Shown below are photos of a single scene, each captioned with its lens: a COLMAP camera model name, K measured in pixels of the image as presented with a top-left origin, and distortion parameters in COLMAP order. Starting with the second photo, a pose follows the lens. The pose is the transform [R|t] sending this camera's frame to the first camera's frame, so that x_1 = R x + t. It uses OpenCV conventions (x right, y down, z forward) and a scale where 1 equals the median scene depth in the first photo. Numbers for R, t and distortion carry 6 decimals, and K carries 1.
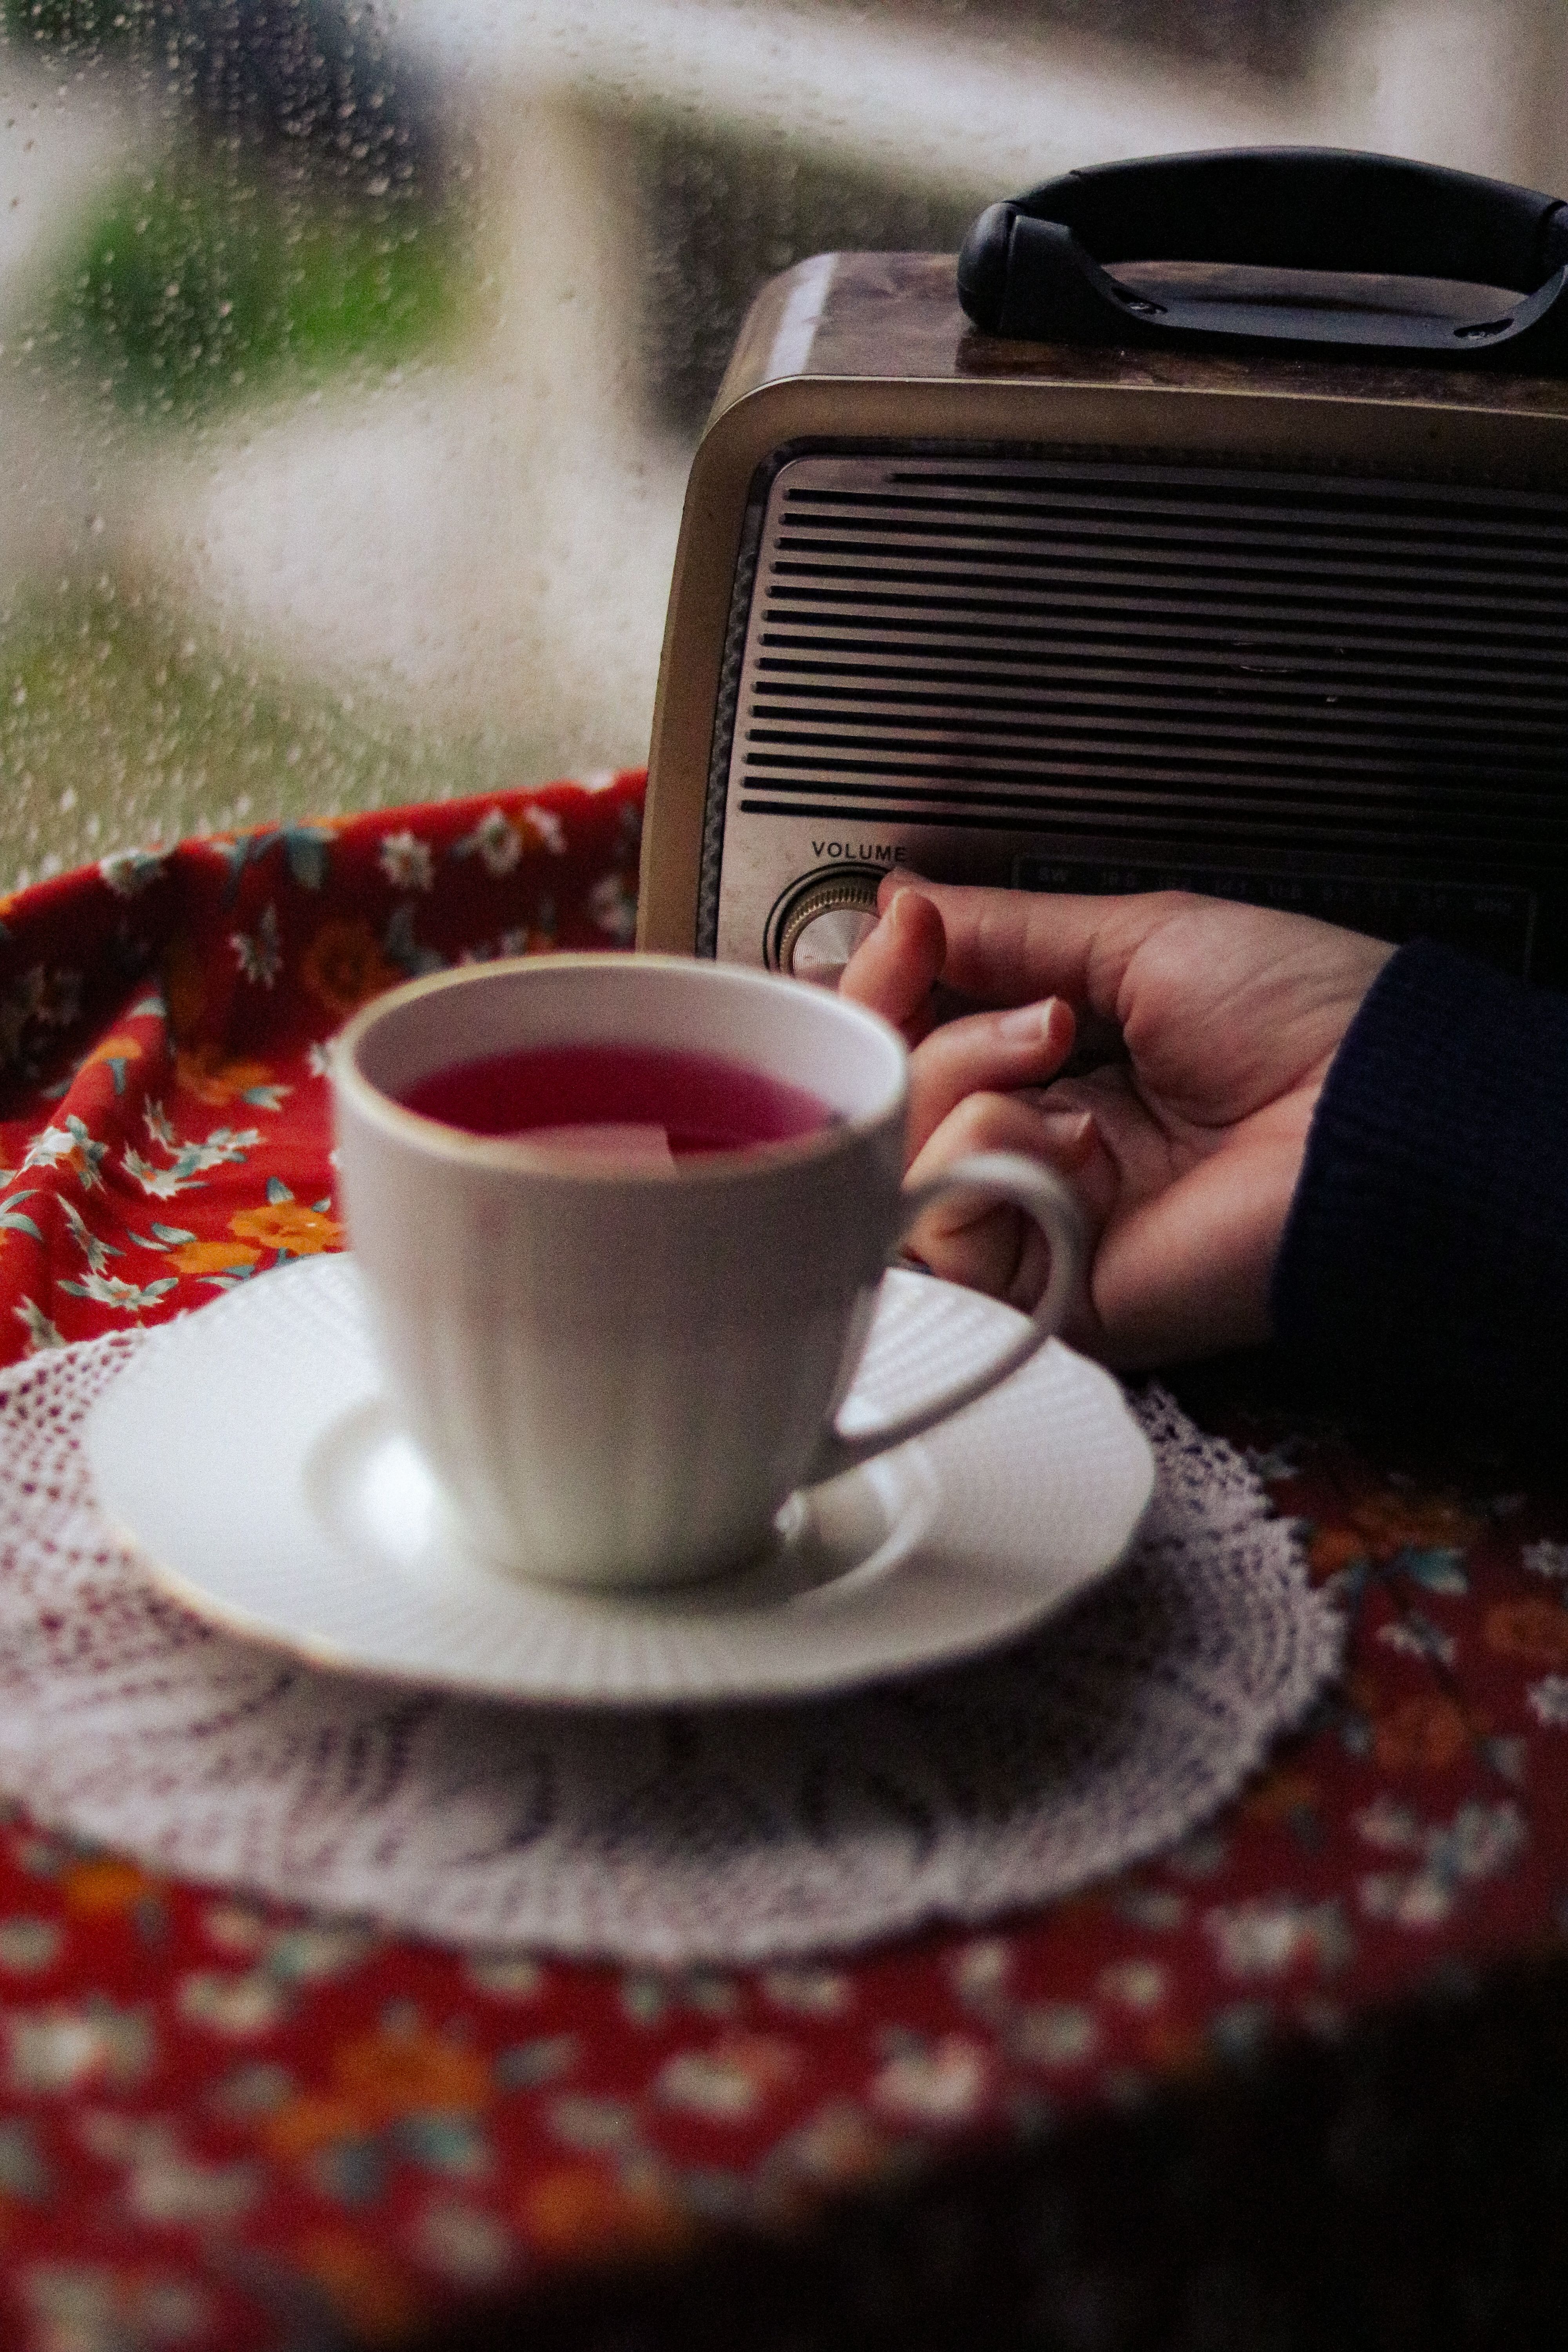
lens RADIAL K [[5813.2, 0, 784.0], [0, 5813.2, 1176.0], [0, 0, 1]] dist [-0.176801, 0.600333]
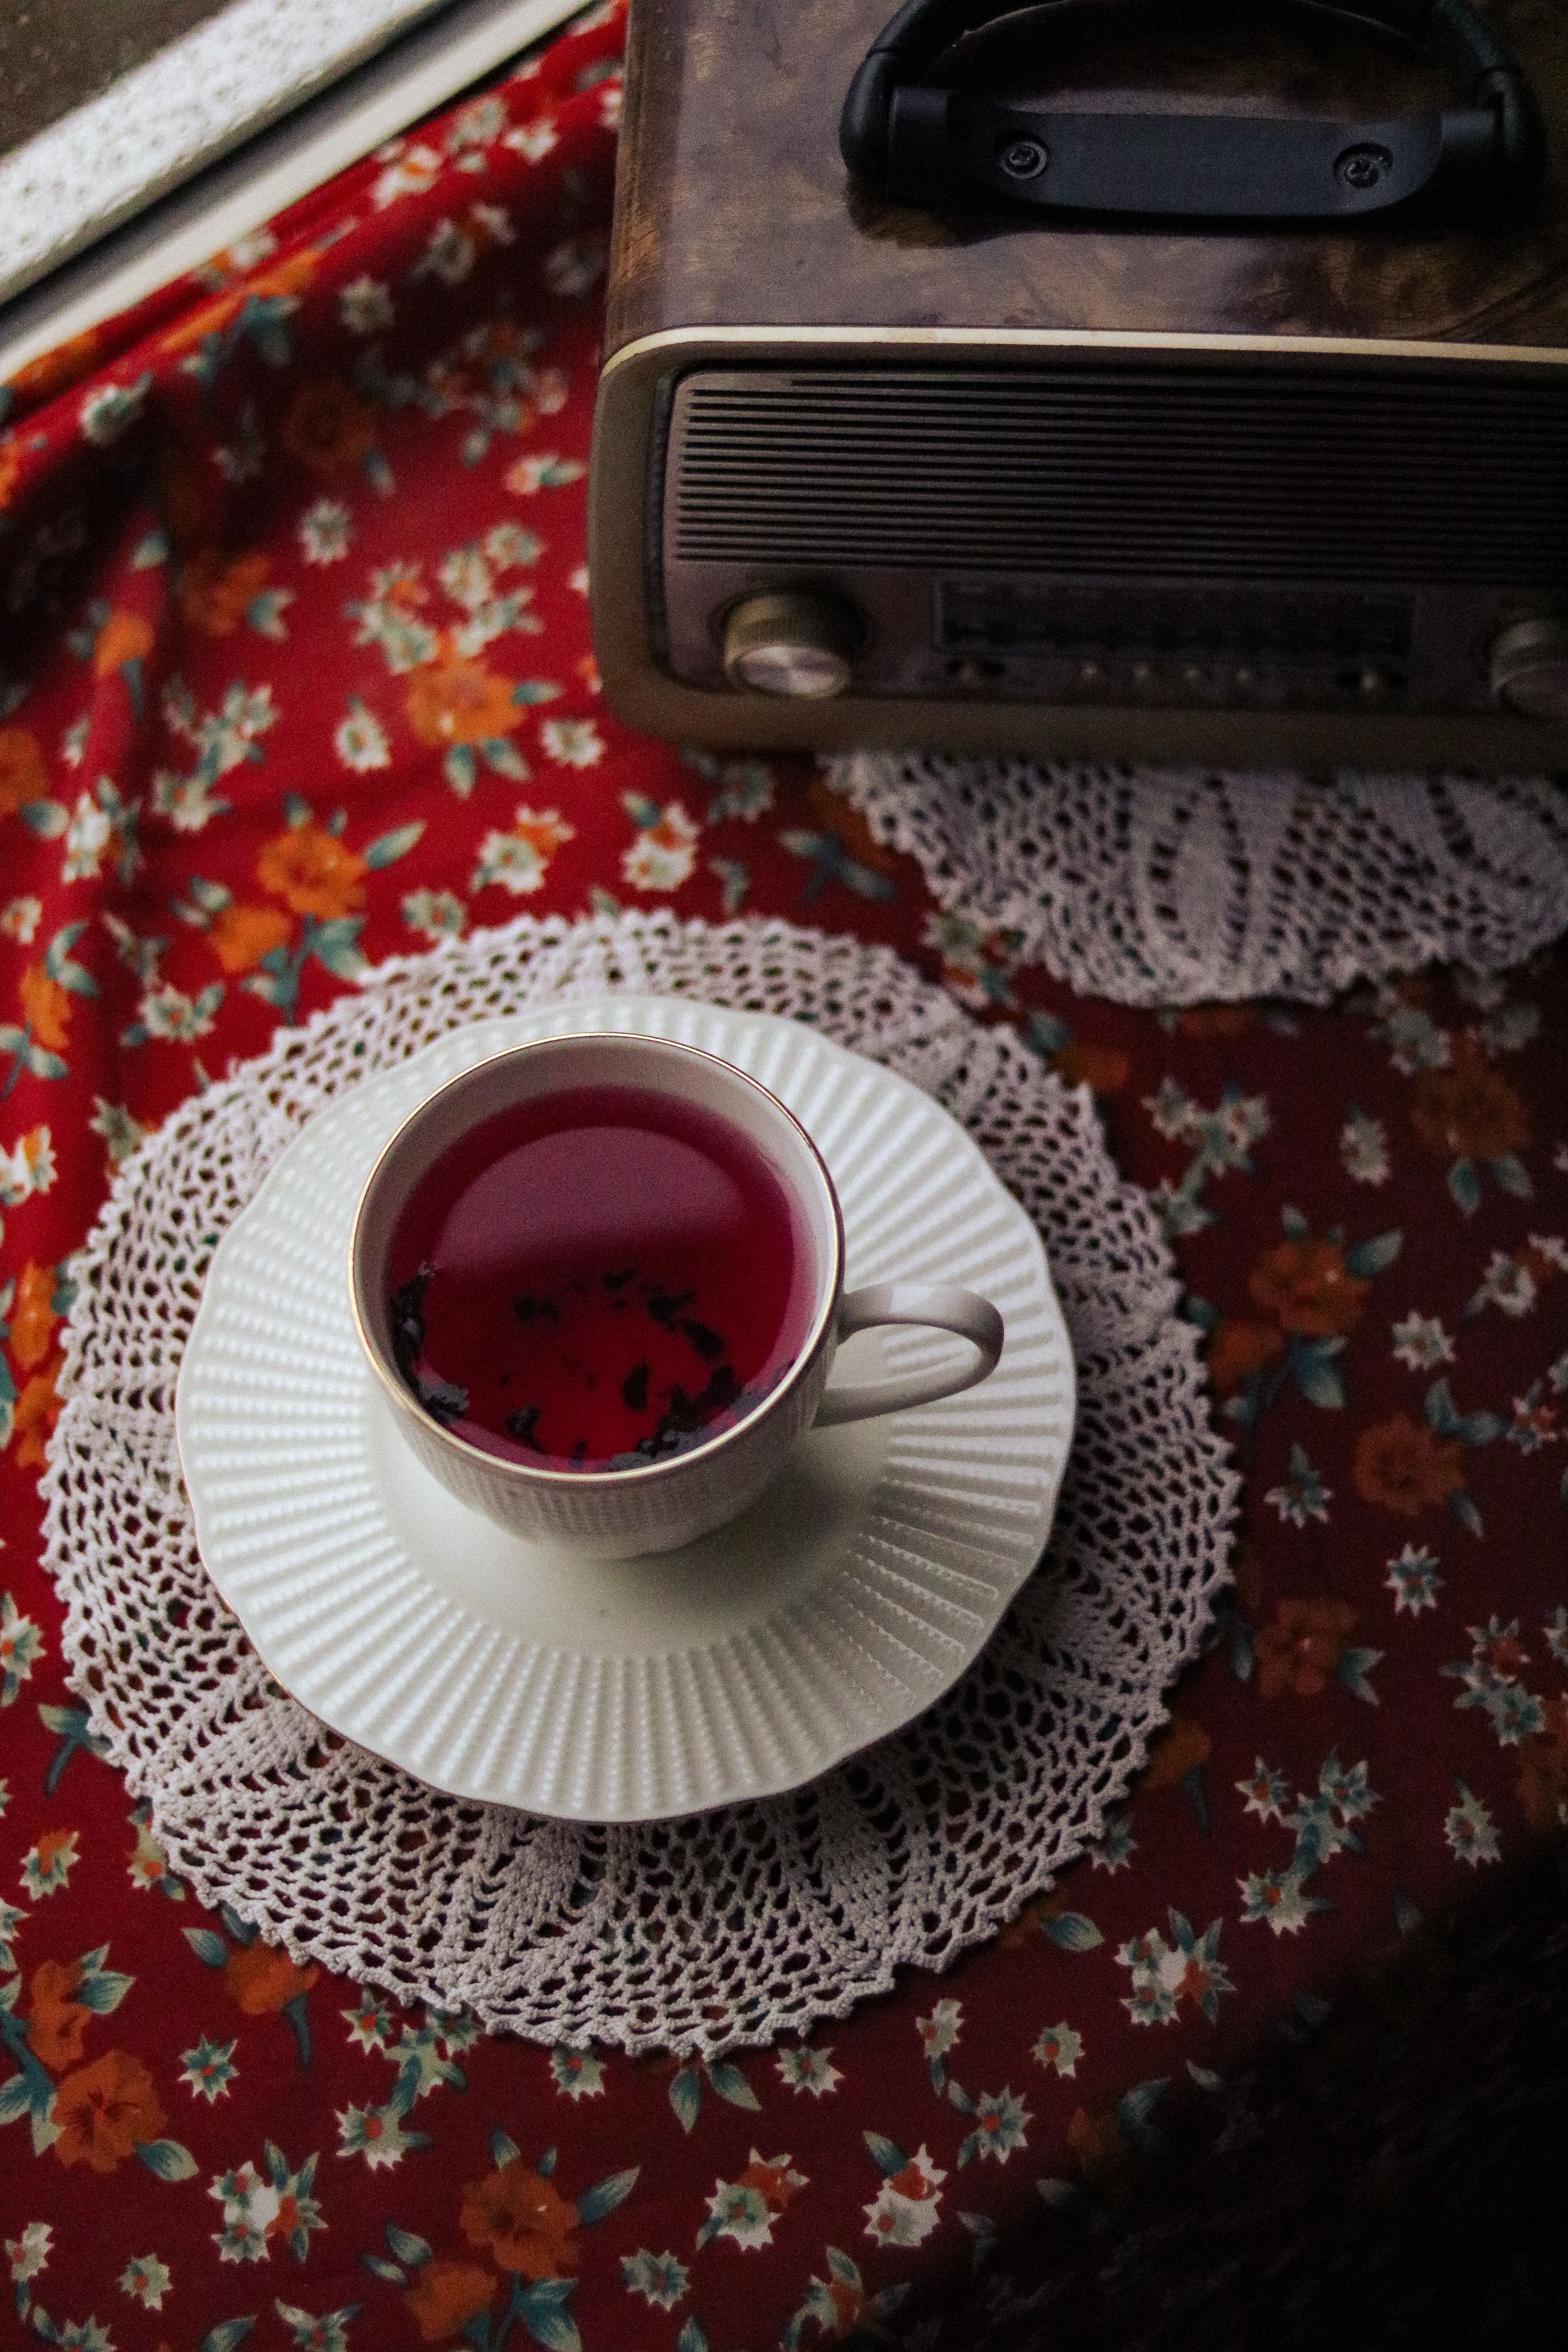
lens RADIAL K [[5813.2, 0, 784.0], [0, 5813.2, 1176.0], [0, 0, 1]] dist [-0.176801, 0.600333]
pose [[0.996622, -0.059258, -0.056858, 0.077327], [0.082068, 0.744120, 0.662986, -0.801220], [0.003022, -0.665413, 0.746469, 0.146389]]
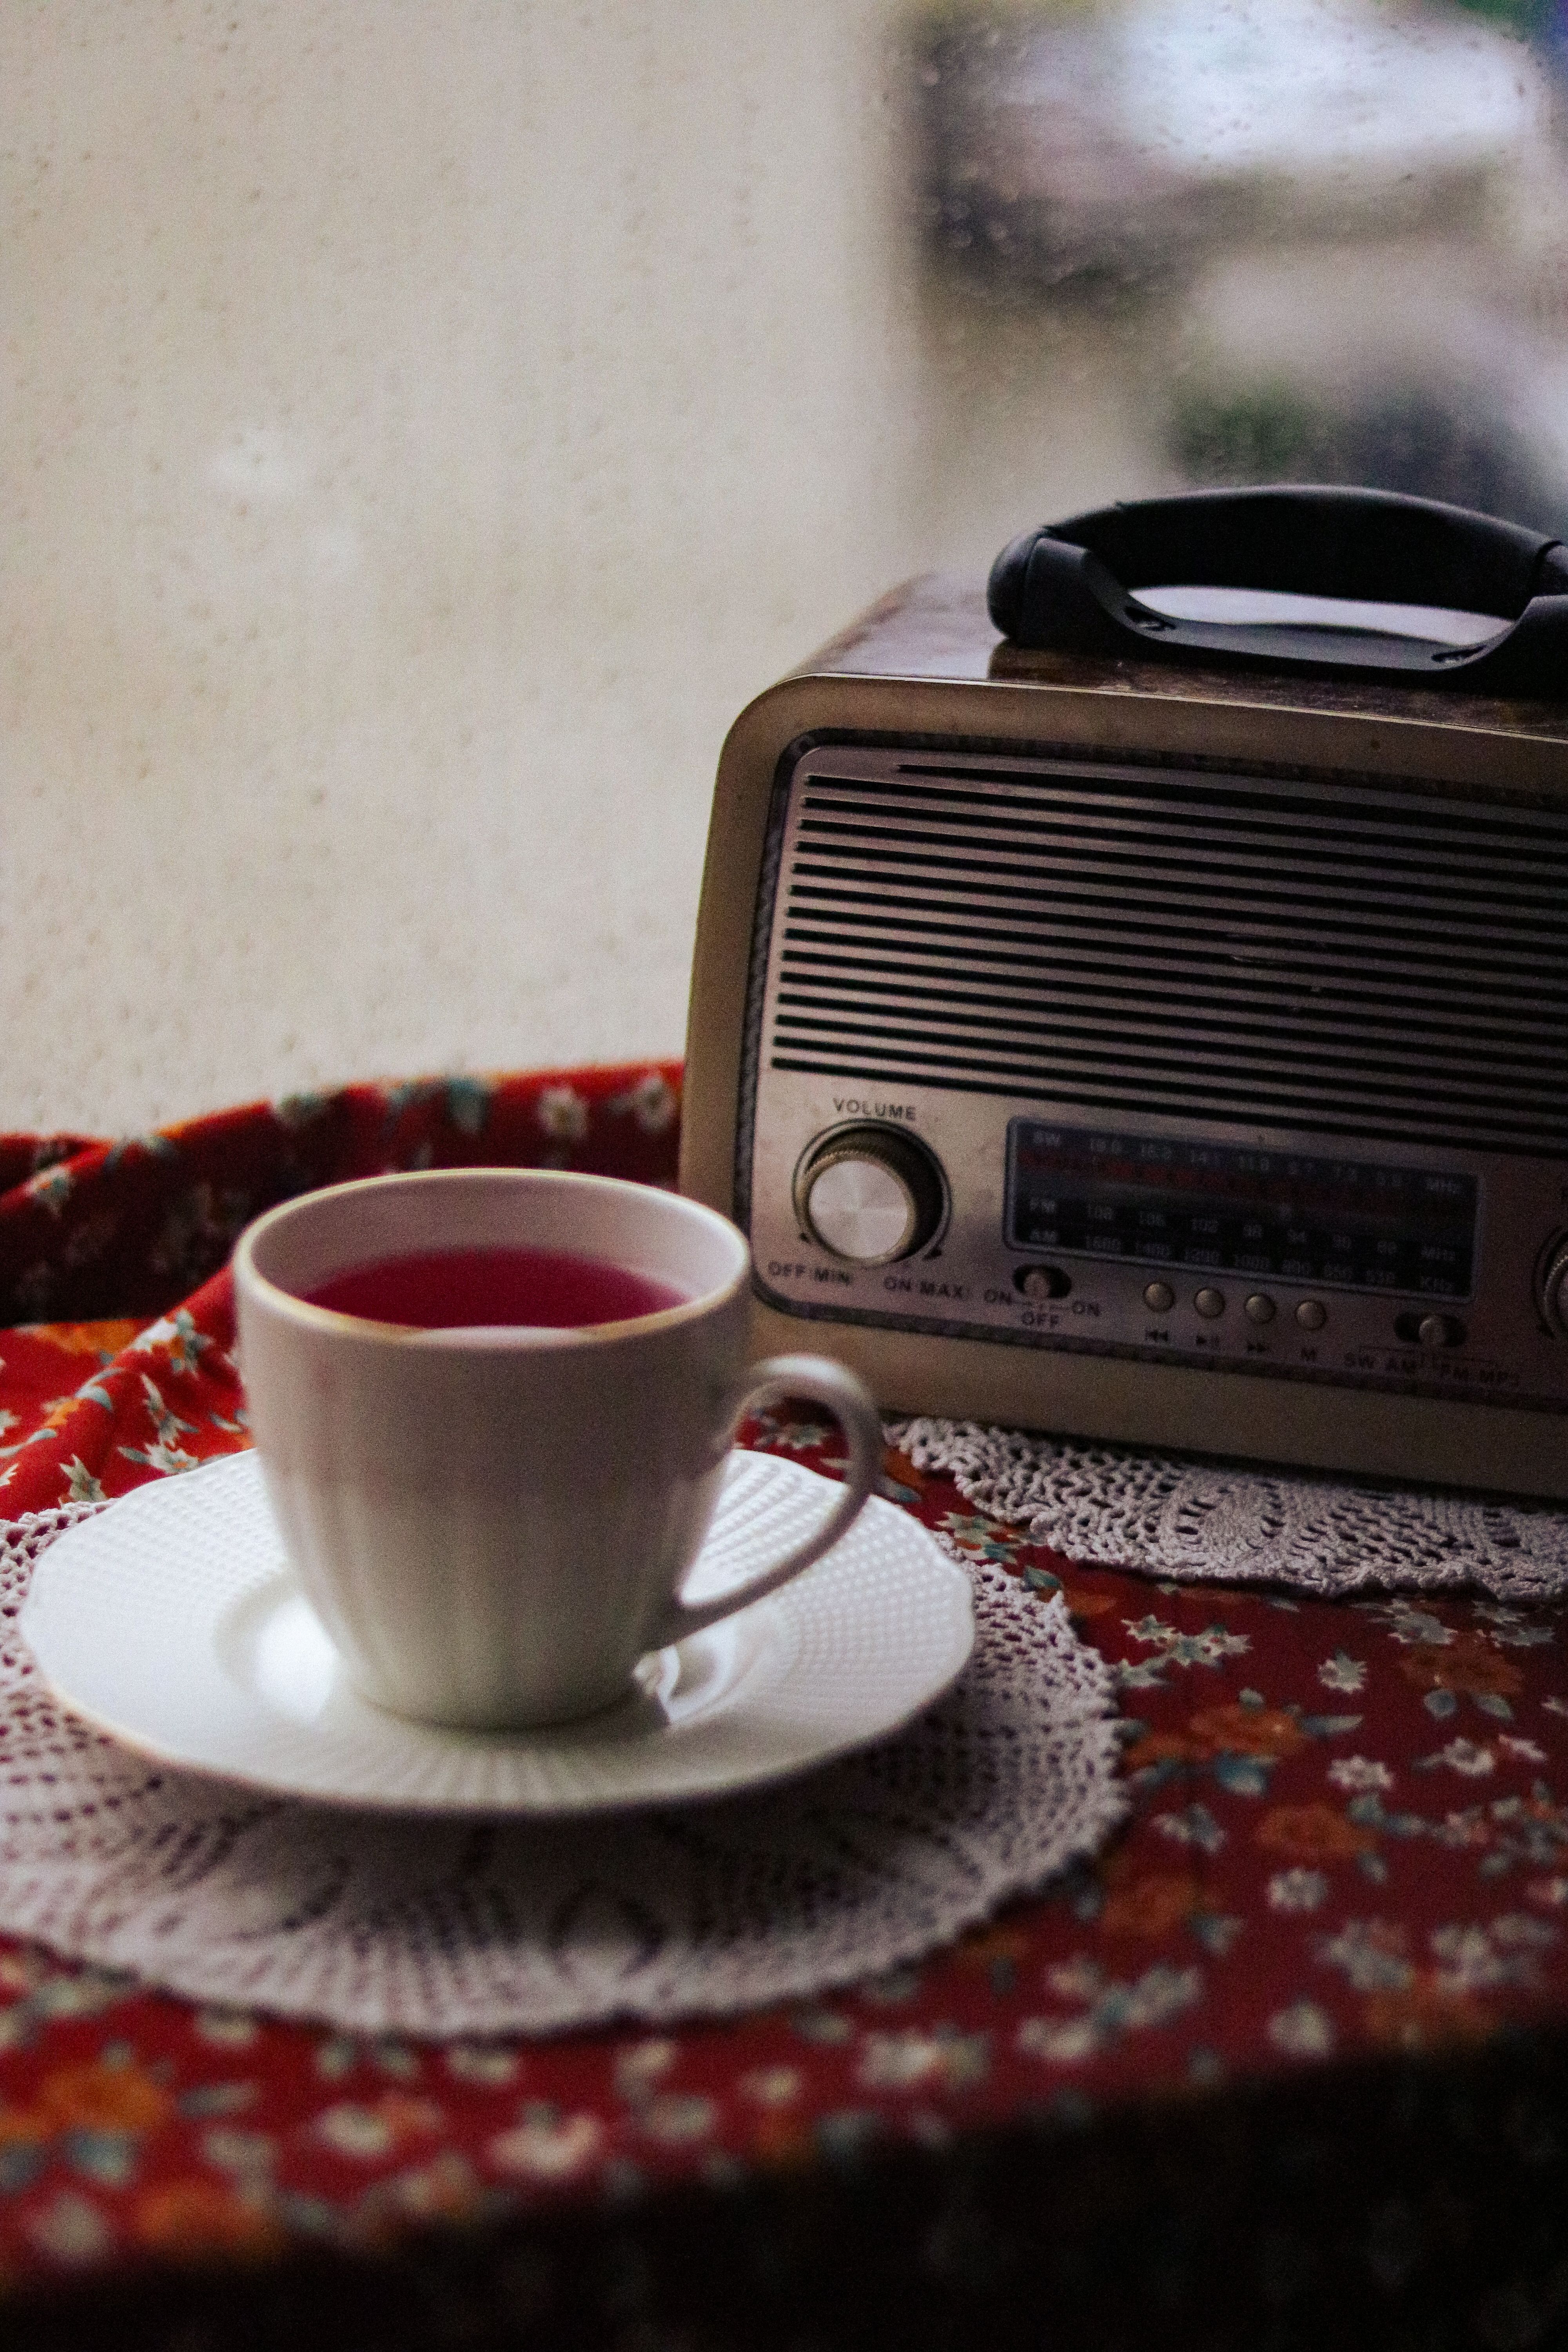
lens RADIAL K [[5813.2, 0, 784.0], [0, 5813.2, 1176.0], [0, 0, 1]] dist [-0.176801, 0.600333]
pose [[0.978568, 0.051140, -0.199474, 0.252445], [-0.065615, 0.995618, -0.066636, 0.036445], [0.195193, 0.078296, 0.977635, -0.090569]]
